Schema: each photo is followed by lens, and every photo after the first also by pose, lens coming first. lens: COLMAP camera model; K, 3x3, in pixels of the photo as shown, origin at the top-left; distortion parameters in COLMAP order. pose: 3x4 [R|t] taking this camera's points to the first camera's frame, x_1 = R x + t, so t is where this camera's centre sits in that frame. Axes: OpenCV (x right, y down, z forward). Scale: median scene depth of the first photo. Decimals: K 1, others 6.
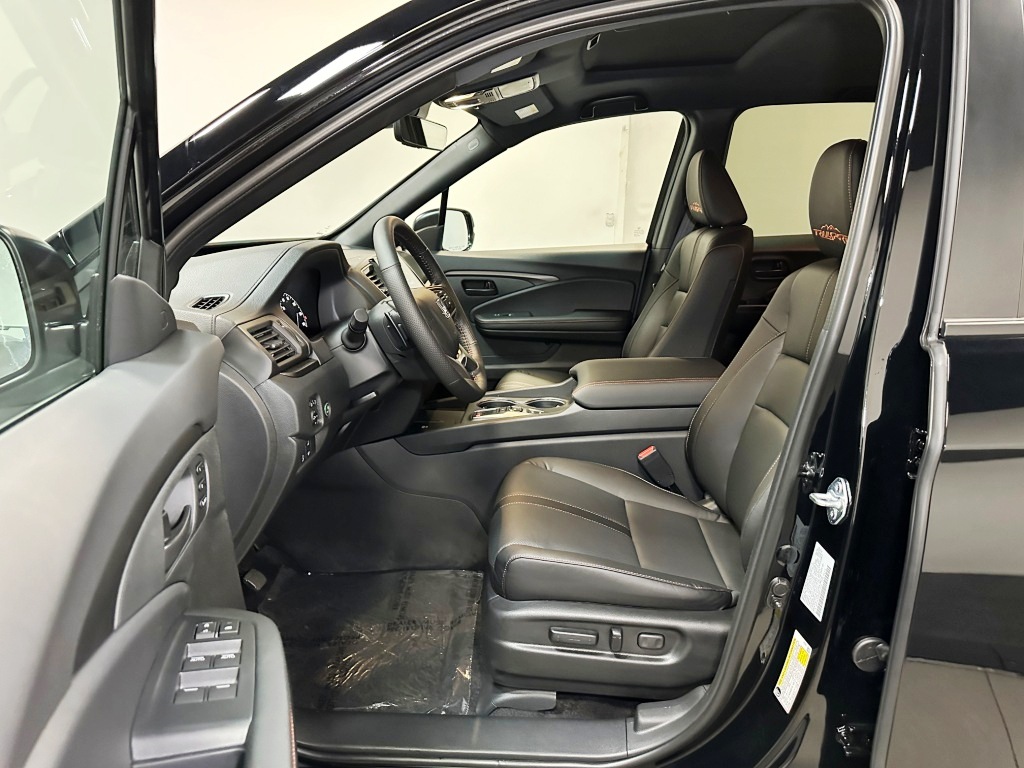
lens RADIAL K [[724.1, 0, 512.0], [0, 724.1, 384.0], [0, 0, 1]] dist [-0.000728, -0.004459]
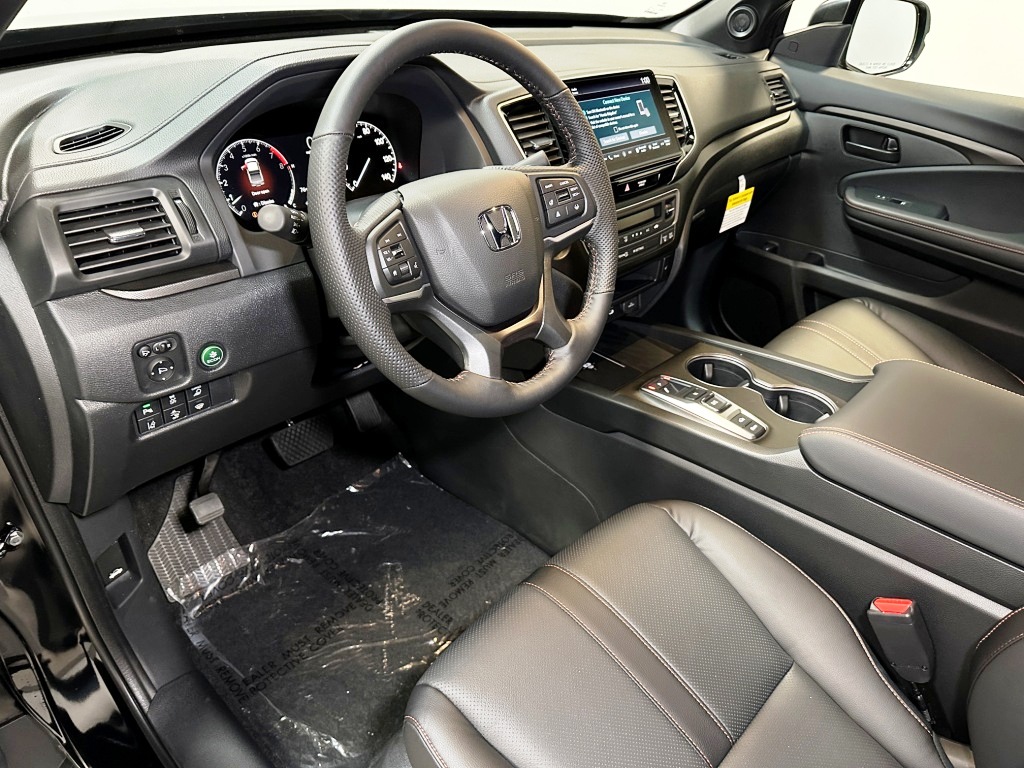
lens RADIAL K [[724.1, 0, 512.0], [0, 724.1, 384.0], [0, 0, 1]] dist [-0.000728, -0.004459]
pose [[0.759190, 0.404508, -0.509906, 0.174004], [-0.233825, 0.900627, 0.366328, -0.155587], [0.607418, -0.158884, 0.778331, 0.471008]]
